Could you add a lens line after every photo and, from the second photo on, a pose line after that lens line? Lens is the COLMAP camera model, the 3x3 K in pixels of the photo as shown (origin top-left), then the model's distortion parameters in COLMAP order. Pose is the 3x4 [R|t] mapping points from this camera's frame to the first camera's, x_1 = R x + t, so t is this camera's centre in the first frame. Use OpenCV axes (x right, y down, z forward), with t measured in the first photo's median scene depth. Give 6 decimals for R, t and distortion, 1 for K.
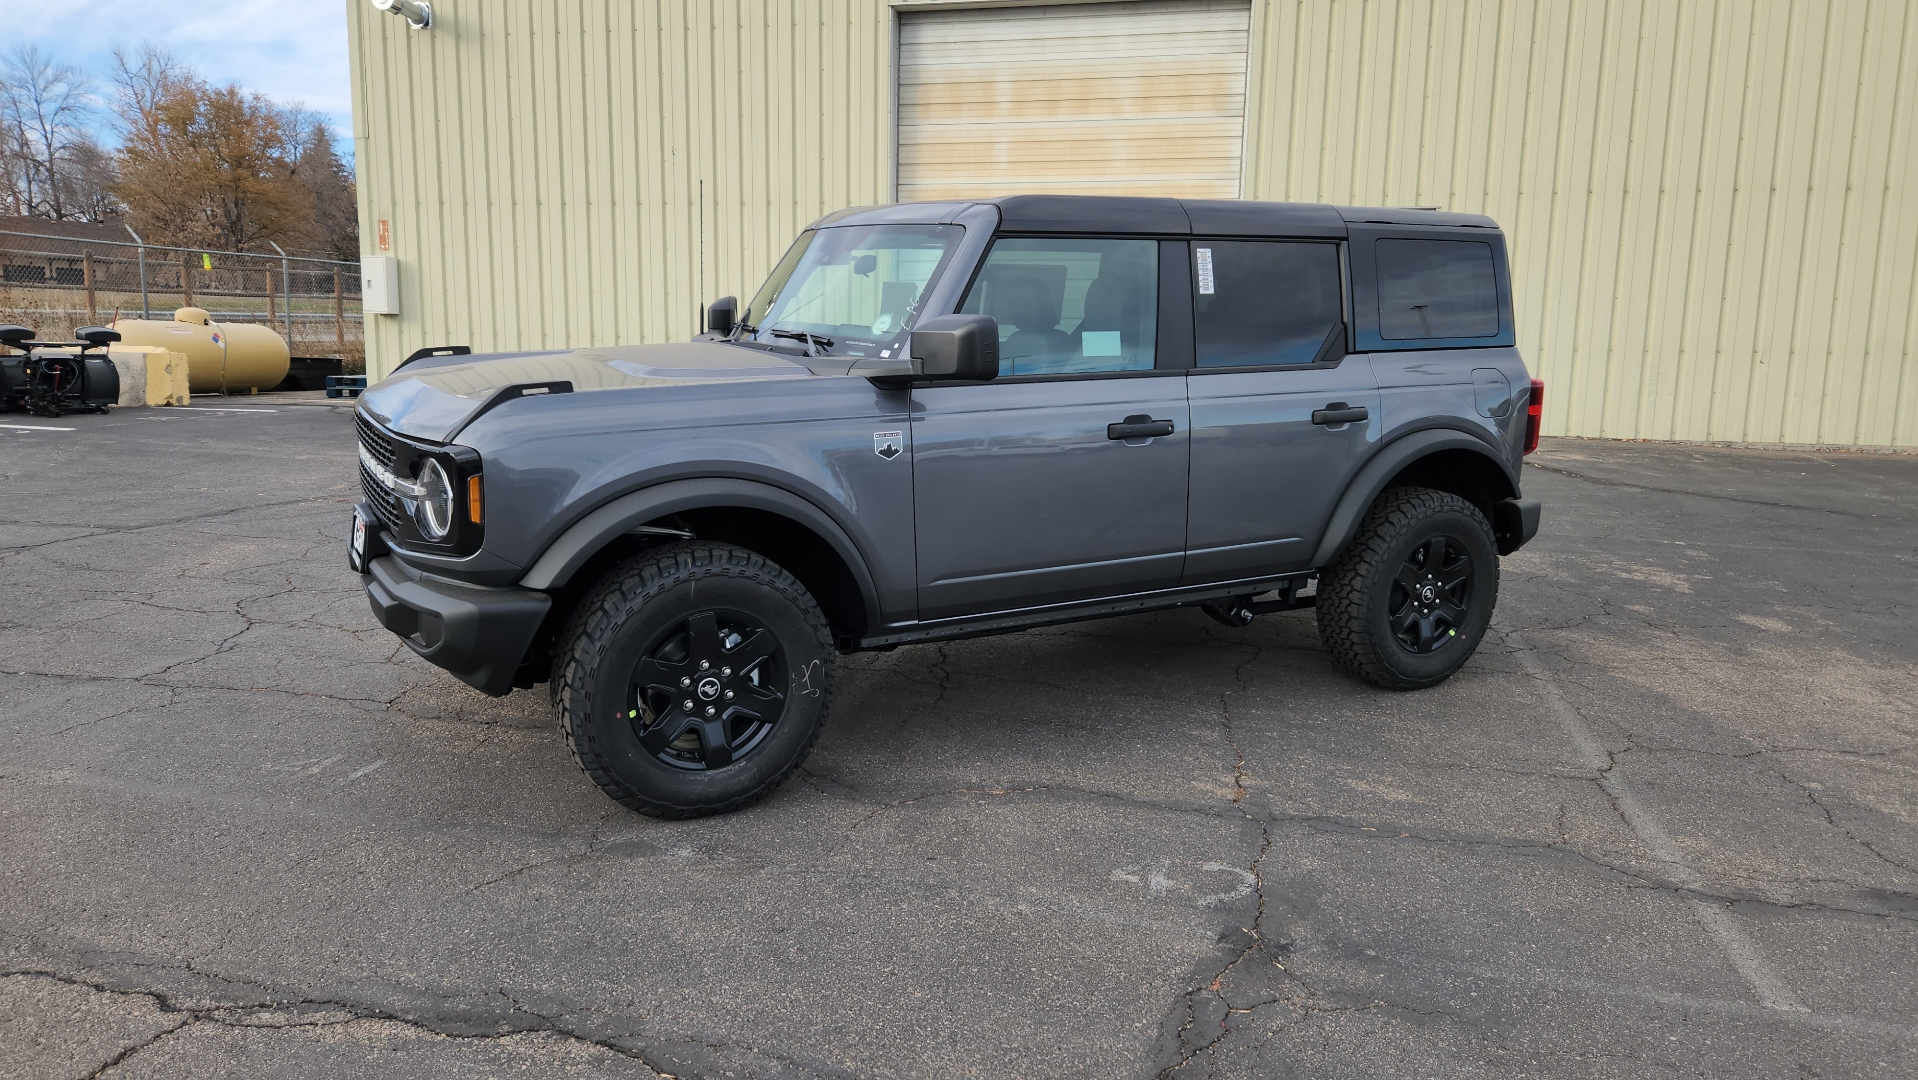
lens RADIAL K [[1278.9, 0, 927.7], [0, 1278.9, 533.2], [0, 0, 1]] dist [0.069122, -0.055790]
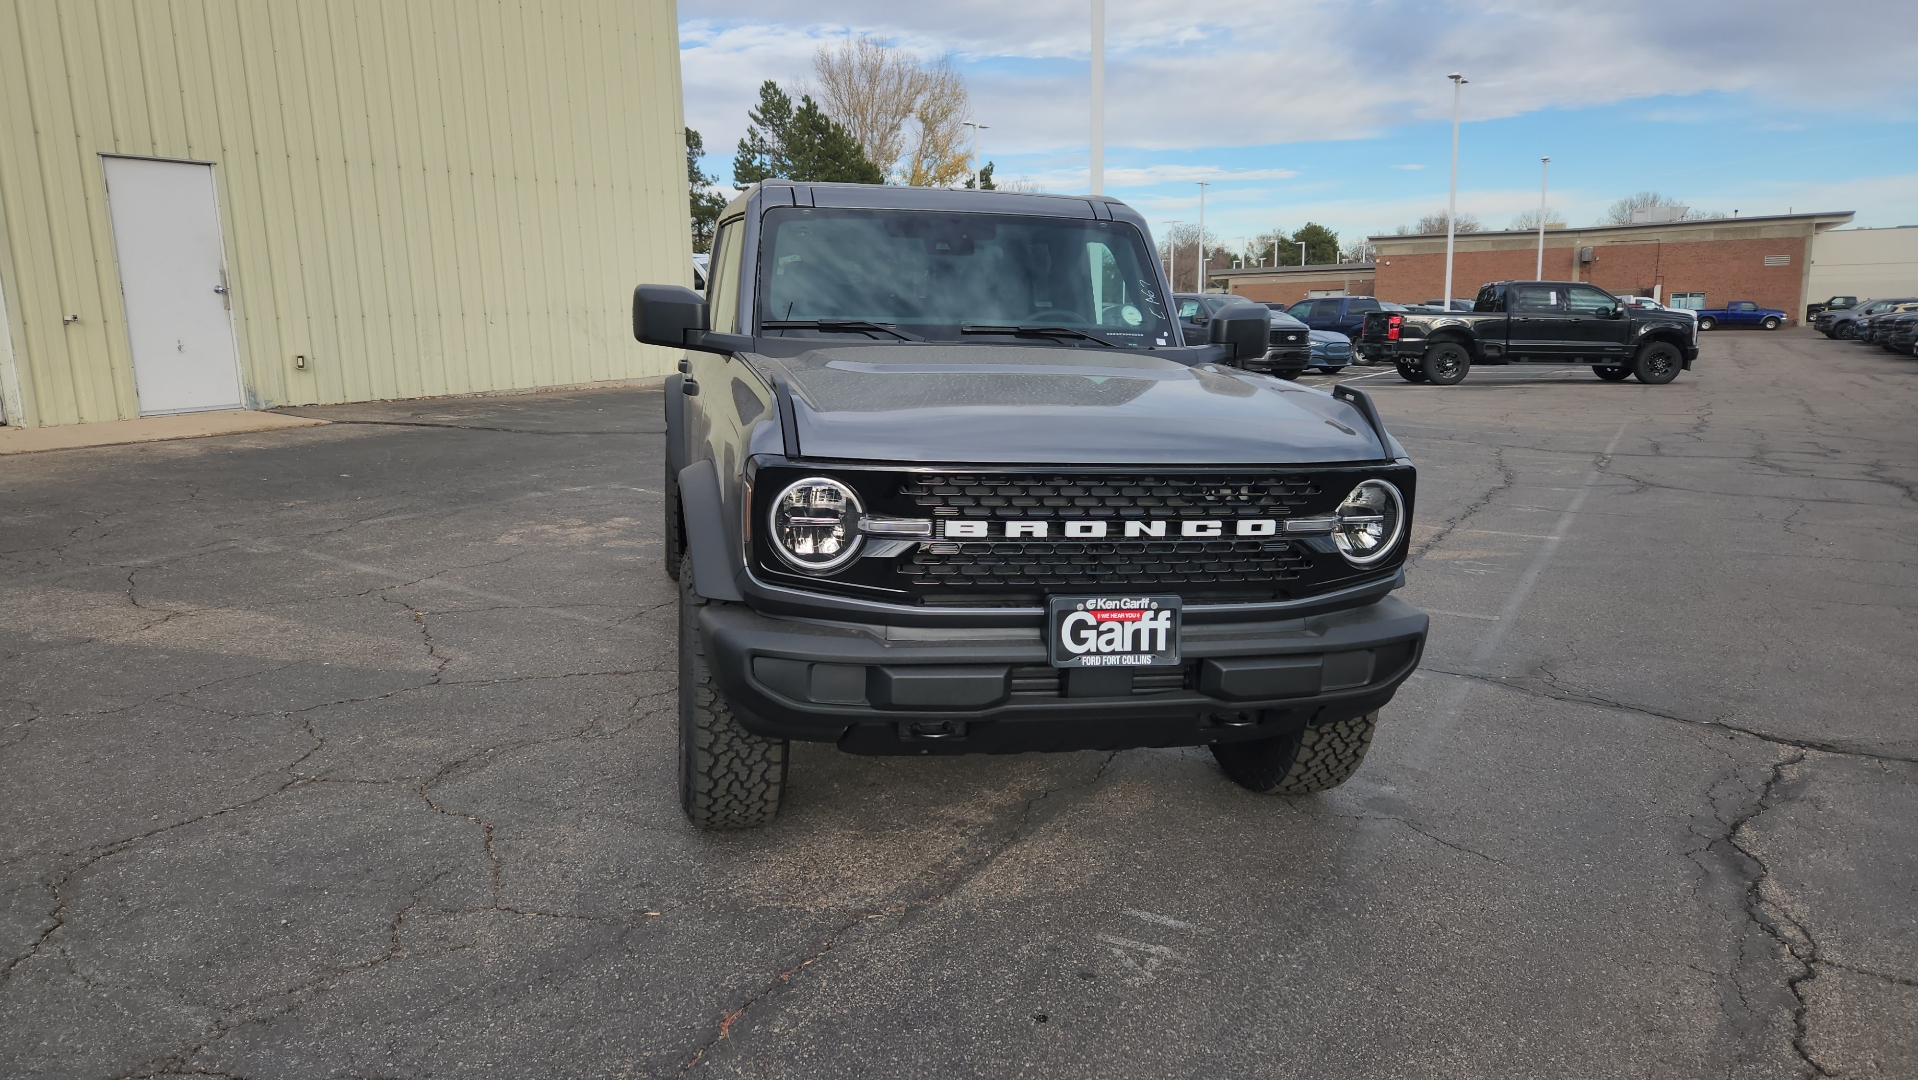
lens RADIAL K [[1278.9, 0, 914.4], [0, 1278.9, 544.5], [0, 0, 1]] dist [0.069122, -0.055790]
pose [[0.299637, -0.202763, 0.932258, -0.976211], [0.163174, 0.973649, 0.159319, -0.153925], [-0.939996, 0.104382, 0.324827, 0.735396]]
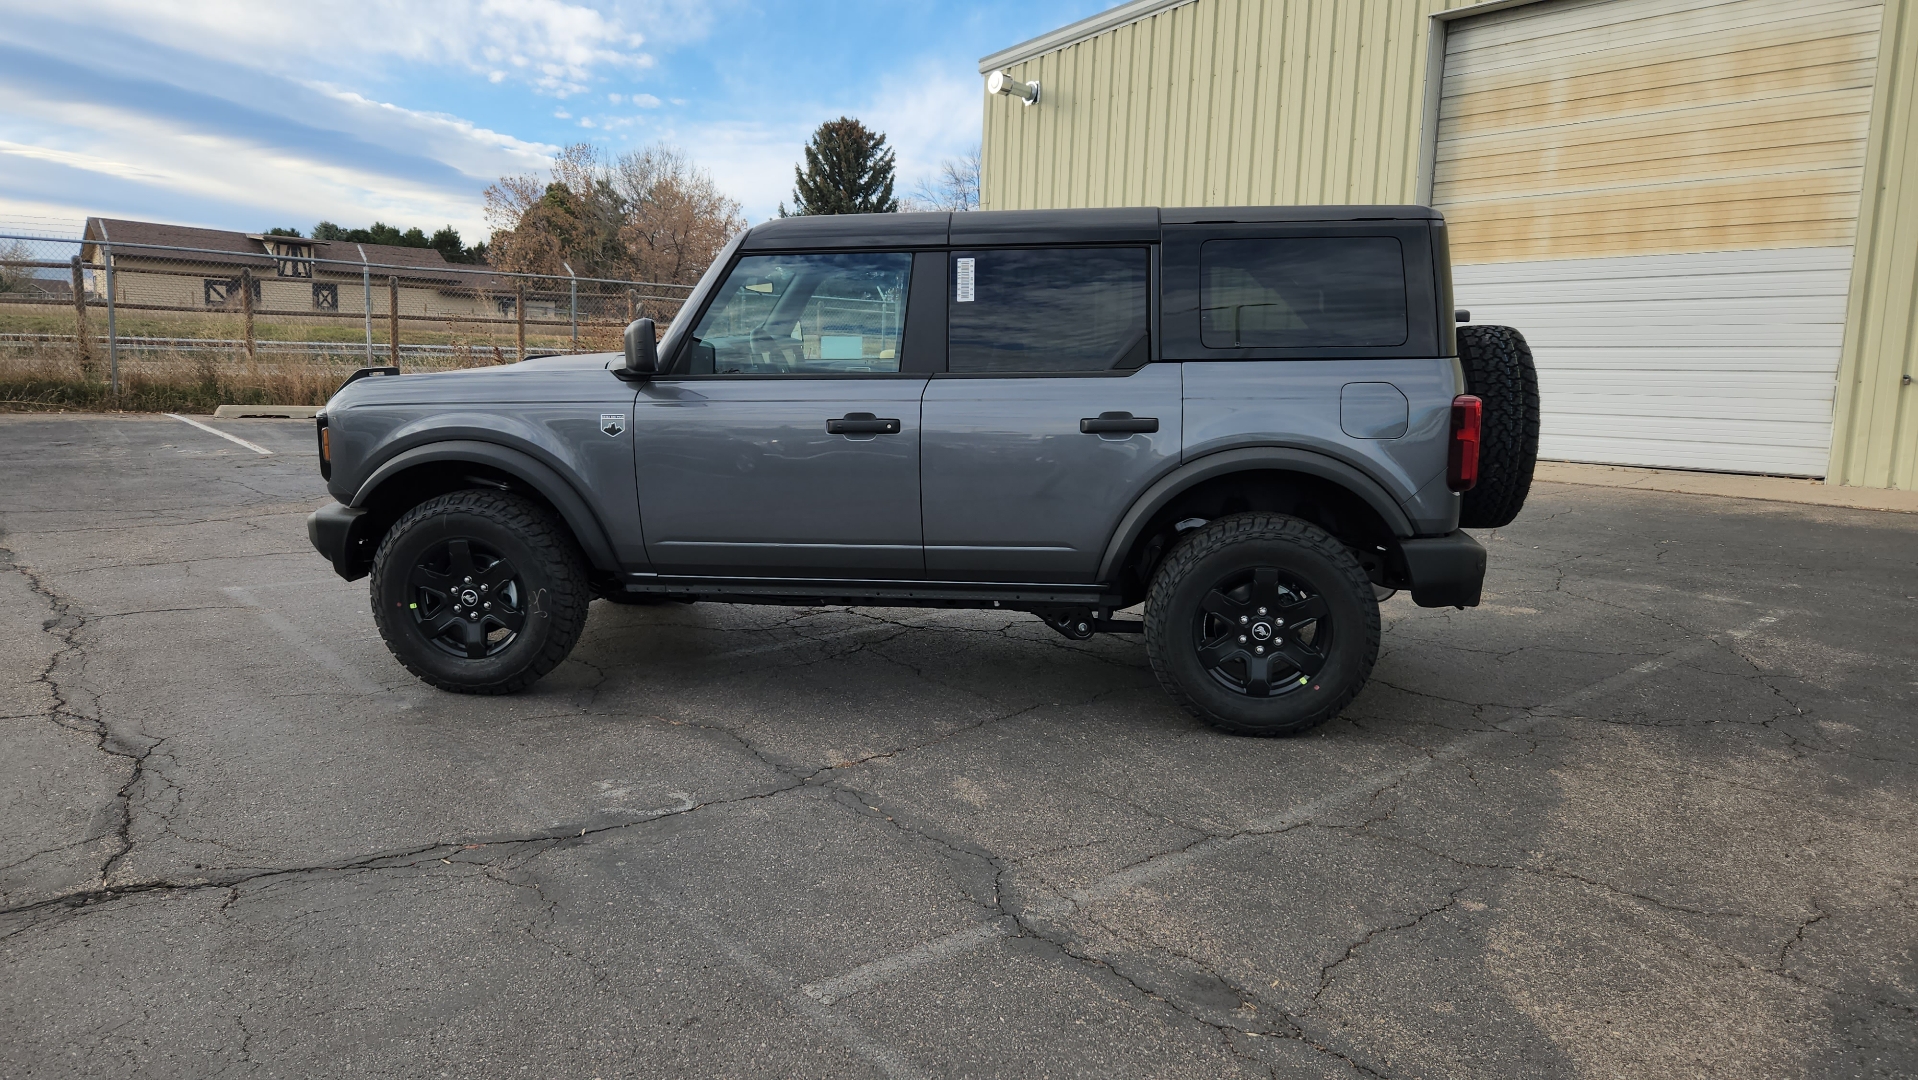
lens RADIAL K [[1280.5, 0, 921.4], [0, 1280.5, 535.5], [0, 0, 1]] dist [0.068798, -0.054599]
pose [[0.796824, 0.082318, -0.598578, 0.786910], [-0.102526, 0.994730, 0.000316, 0.005527], [0.595449, 0.061118, 0.801065, 0.149919]]
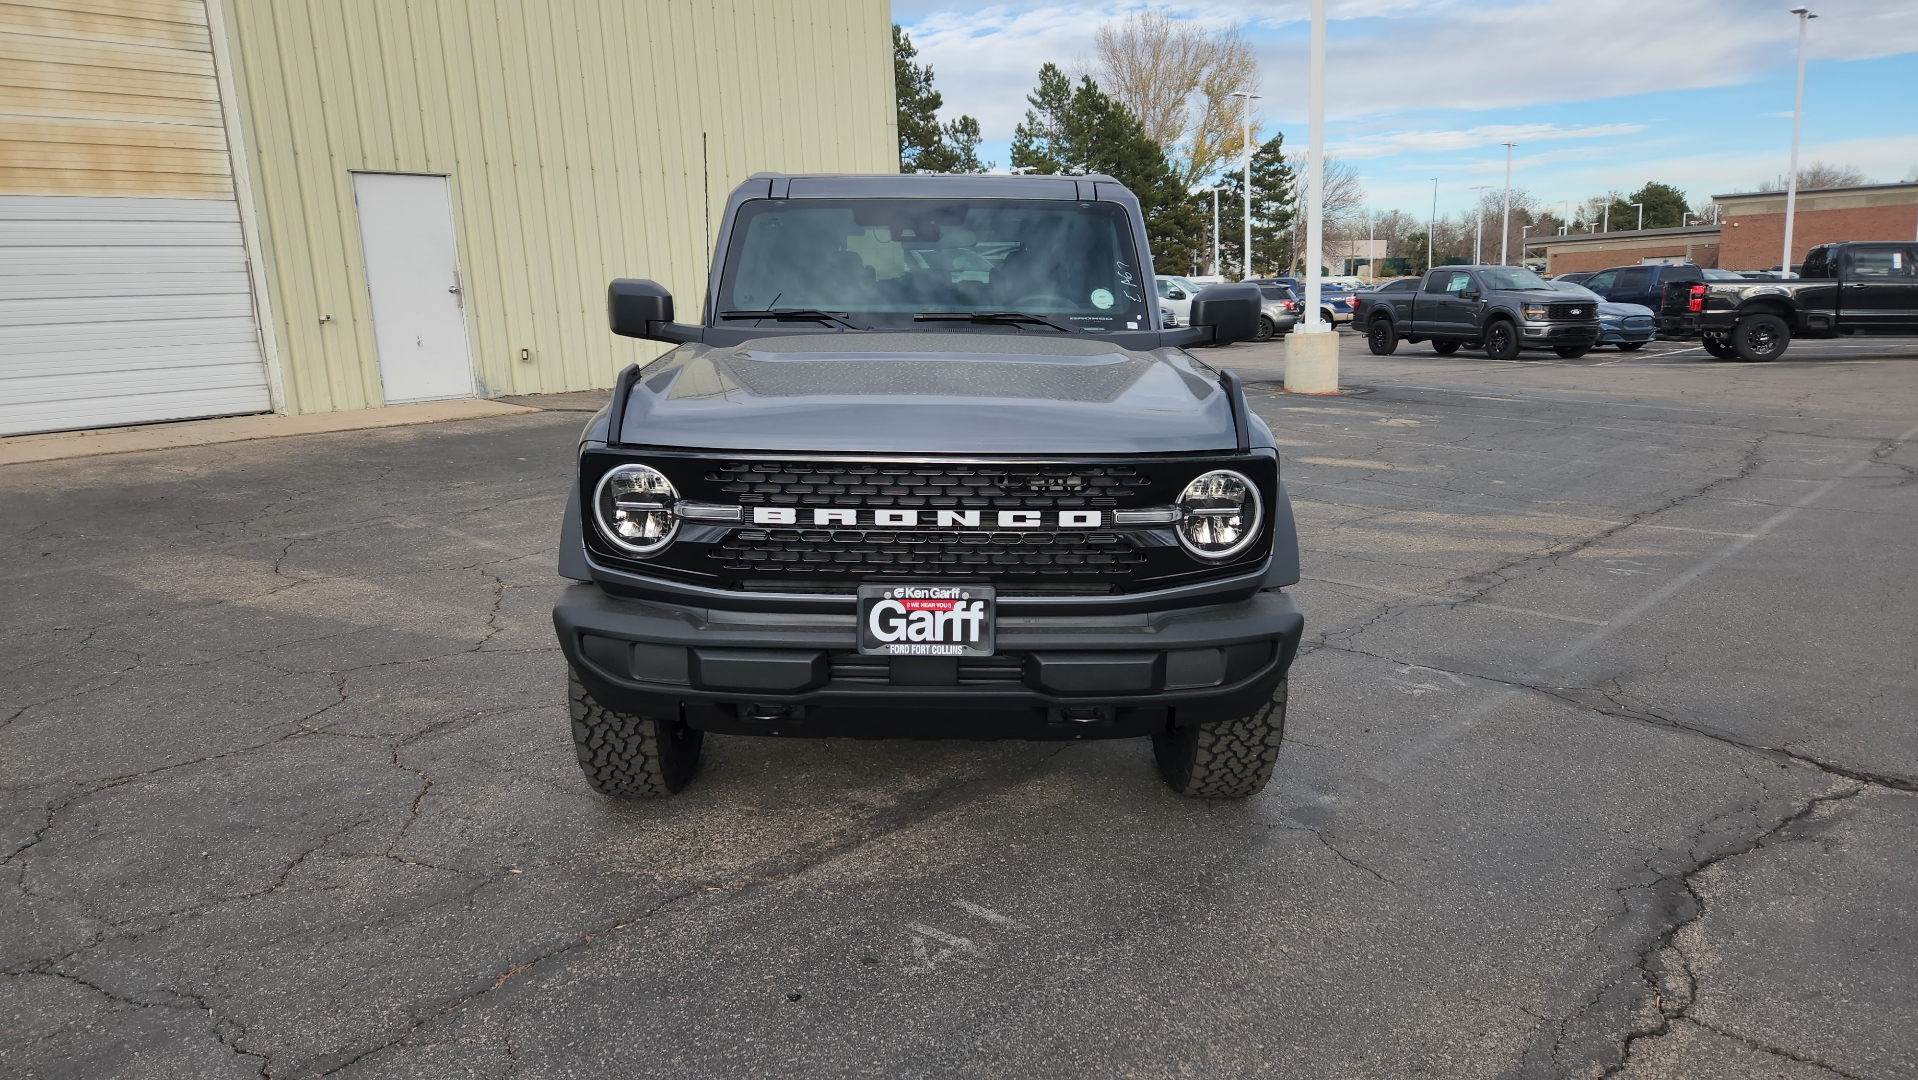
lens RADIAL K [[1278.9, 0, 923.1], [0, 1278.9, 548.6], [0, 0, 1]] dist [0.069122, -0.055790]
pose [[0.492574, -0.208744, 0.844865, -0.891579], [0.176387, 0.974605, 0.137962, -0.117488], [-0.852208, 0.081067, 0.516885, 0.527330]]
